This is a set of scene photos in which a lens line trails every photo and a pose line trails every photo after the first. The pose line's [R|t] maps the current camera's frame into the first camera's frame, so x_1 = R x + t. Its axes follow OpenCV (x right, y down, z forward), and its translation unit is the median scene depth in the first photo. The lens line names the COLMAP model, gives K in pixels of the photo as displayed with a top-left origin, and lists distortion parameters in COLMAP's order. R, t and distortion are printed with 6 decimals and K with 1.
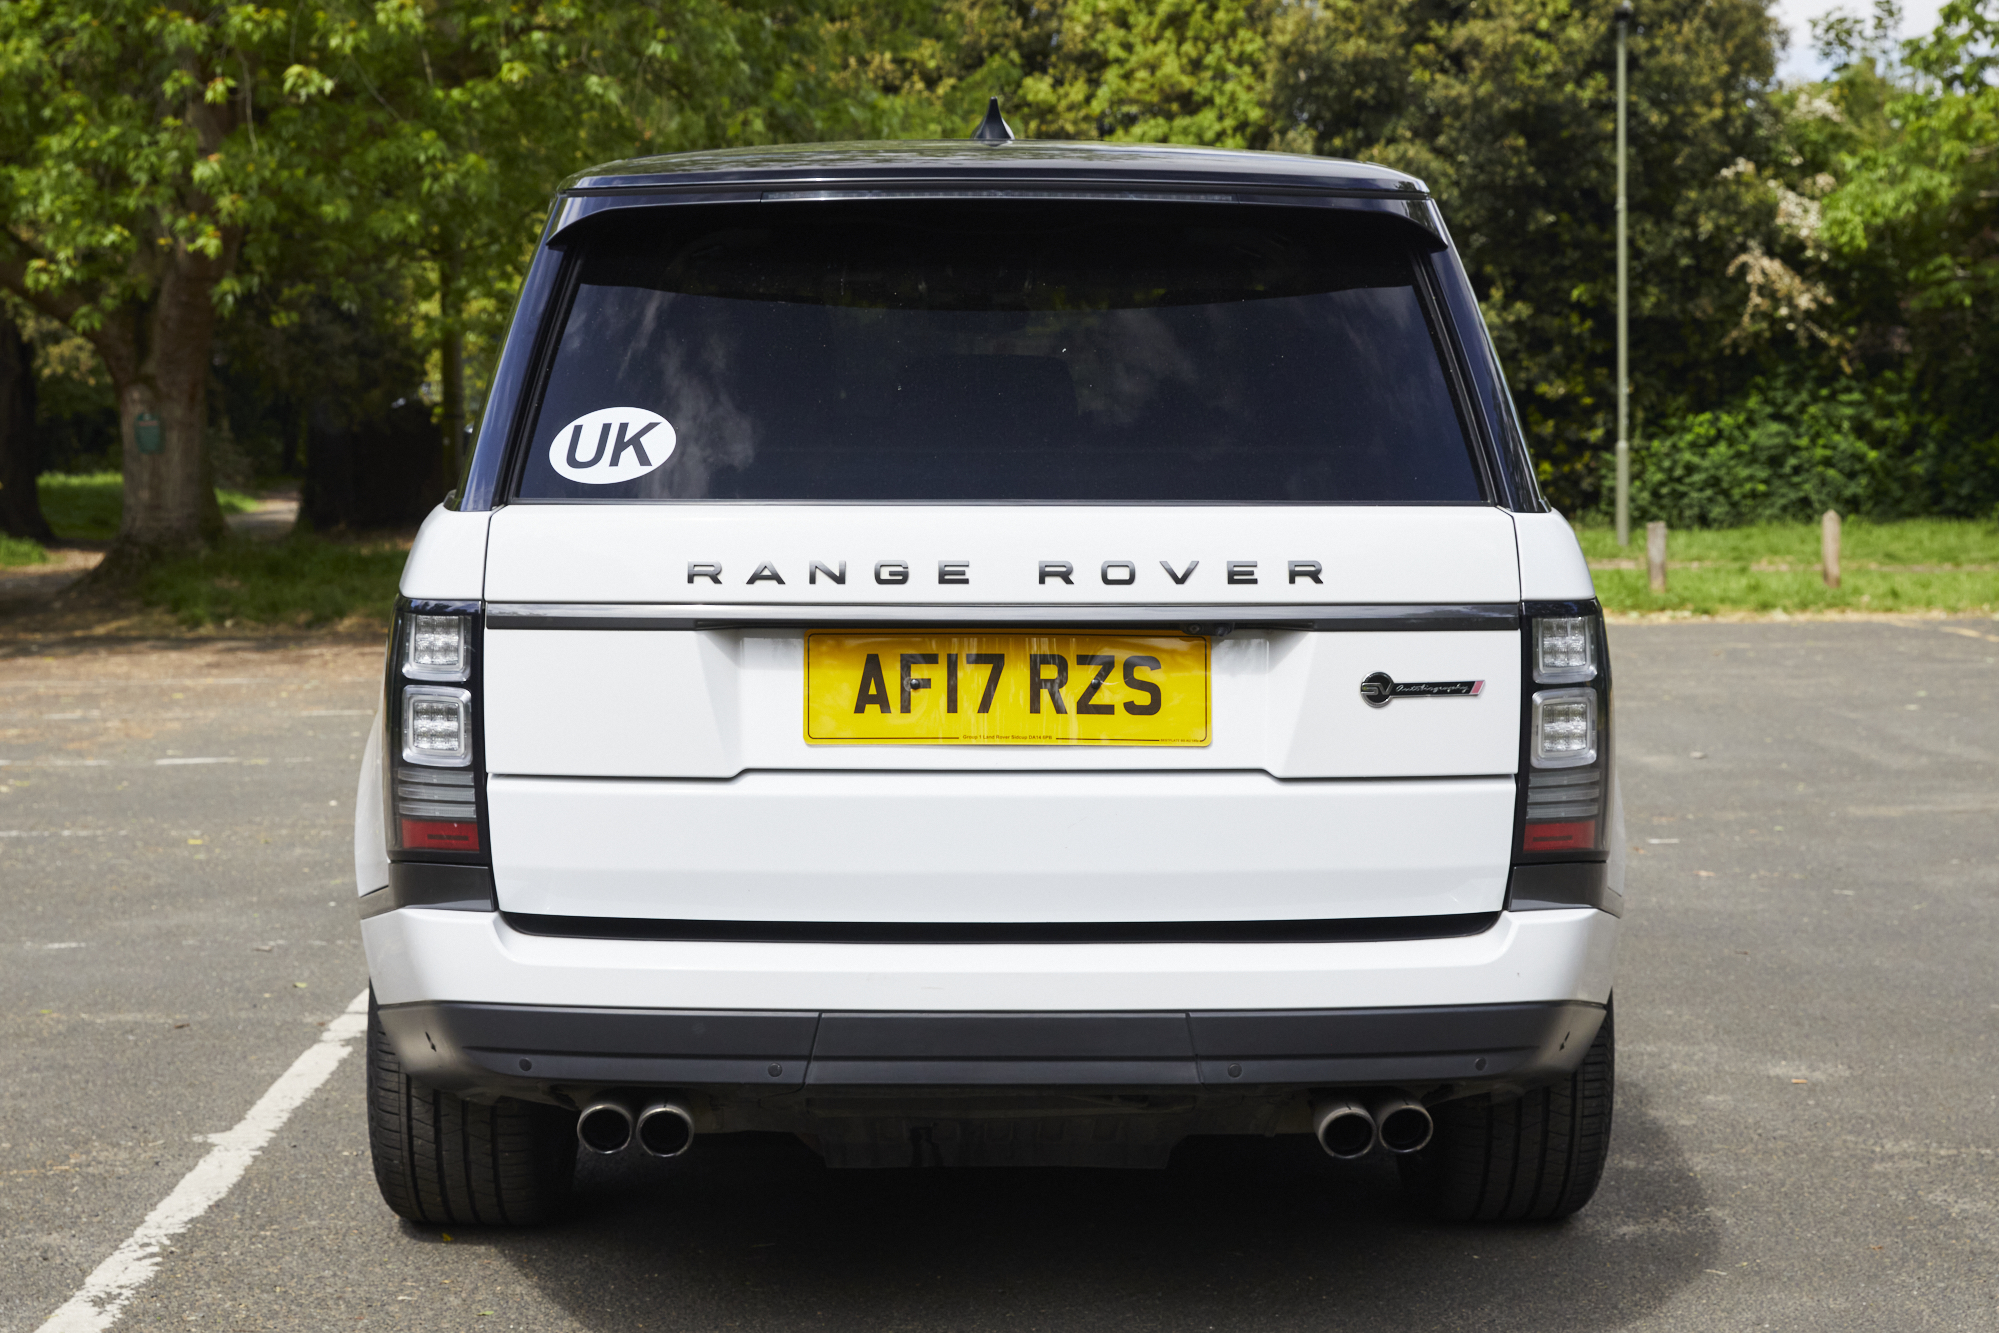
lens RADIAL K [[3305.2, 0, 981.8], [0, 3305.2, 661.7], [0, 0, 1]] dist [0.059056, 0.000000]
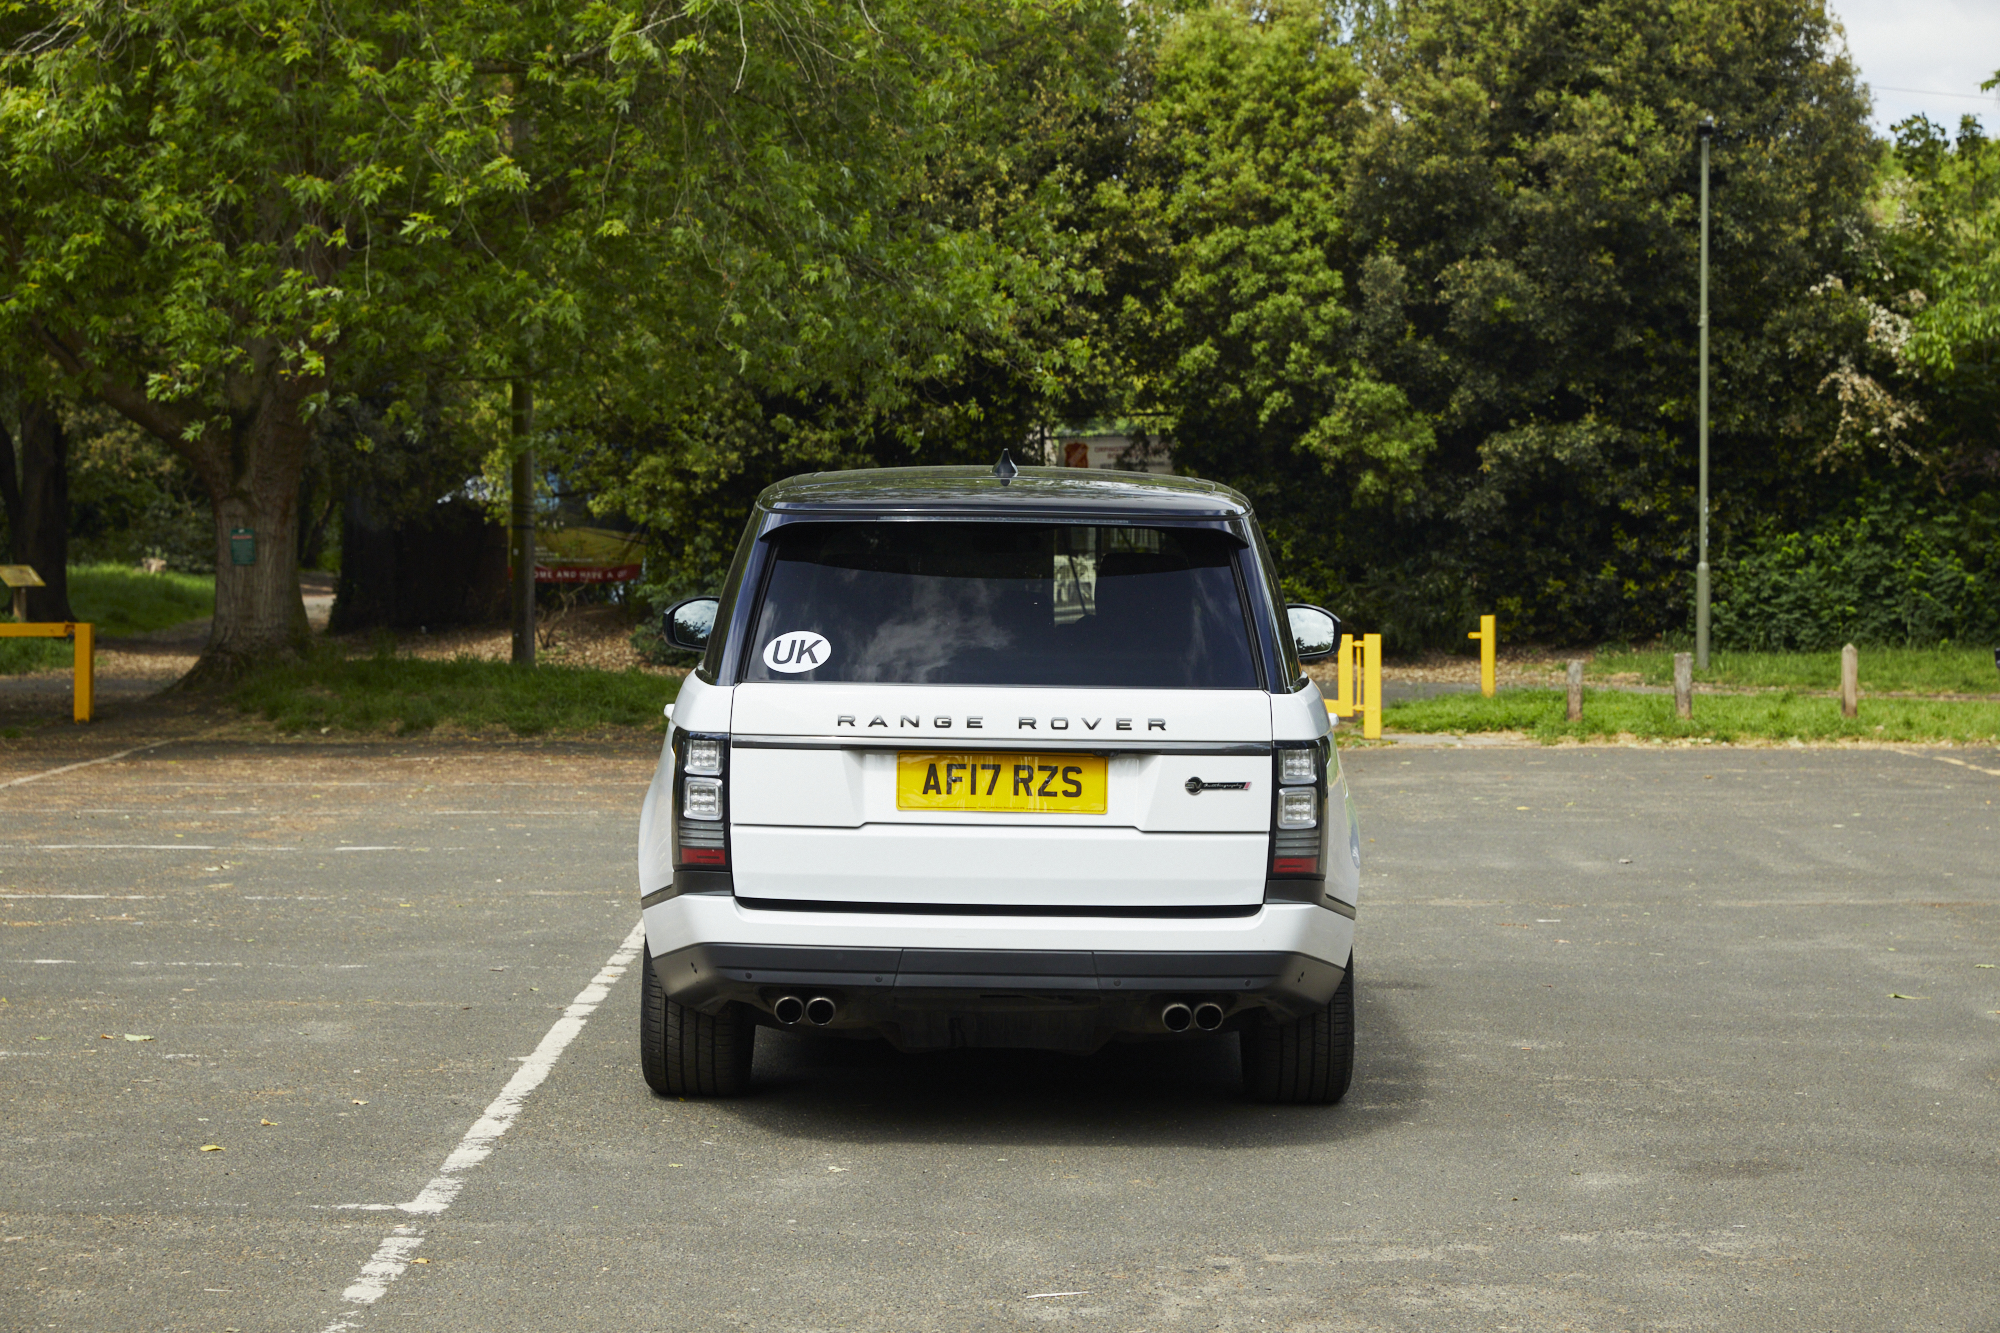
lens RADIAL K [[3955.0, 0, 1009.7], [0, 3955.0, 656.3], [0, 0, 1]] dist [0.074600, 0.000000]
pose [[0.999804, 0.013100, -0.014867, 0.009642], [-0.013561, 0.999418, -0.031306, 0.001428], [0.014449, 0.031501, 0.999399, -0.276814]]
